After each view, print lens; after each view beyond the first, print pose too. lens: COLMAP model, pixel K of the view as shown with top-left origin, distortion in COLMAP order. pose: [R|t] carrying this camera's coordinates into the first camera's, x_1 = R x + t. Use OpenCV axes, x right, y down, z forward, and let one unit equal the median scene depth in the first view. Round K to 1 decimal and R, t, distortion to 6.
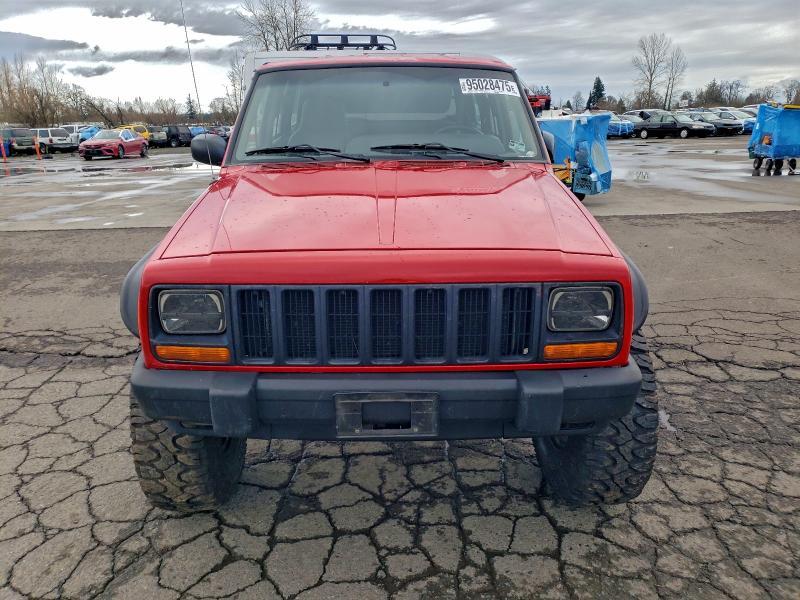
lens RADIAL K [[610.7, 0, 400.0], [0, 610.7, 300.0], [0, 0, 1]] dist [0.024314, 0.001115]
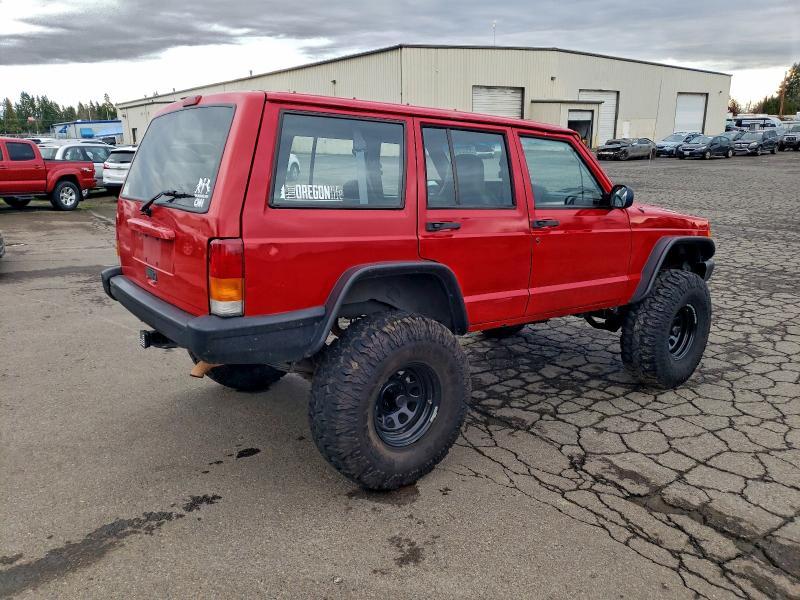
lens RADIAL K [[610.7, 0, 400.0], [0, 610.7, 300.0], [0, 0, 1]] dist [0.024314, 0.001115]
pose [[-0.582060, -0.162185, 0.796807, -1.228130], [0.264738, 0.888722, 0.374283, -0.723111], [-0.768843, 0.428801, -0.474353, 2.306708]]
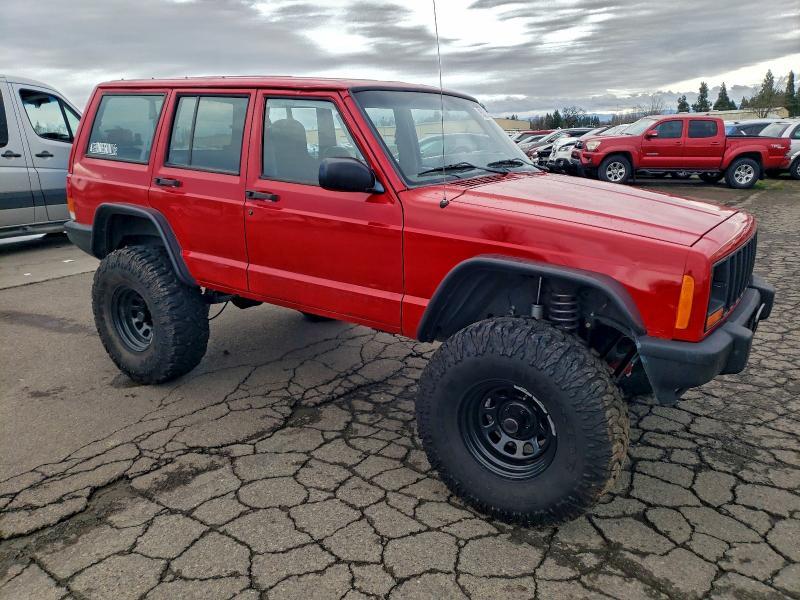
lens RADIAL K [[610.7, 0, 400.0], [0, 610.7, 300.0], [0, 0, 1]] dist [0.024314, 0.001115]
pose [[0.574063, -0.188554, 0.796805, -1.160072], [0.244473, 0.968208, 0.052983, -0.109679], [-0.781463, 0.164382, 0.601909, 0.523260]]
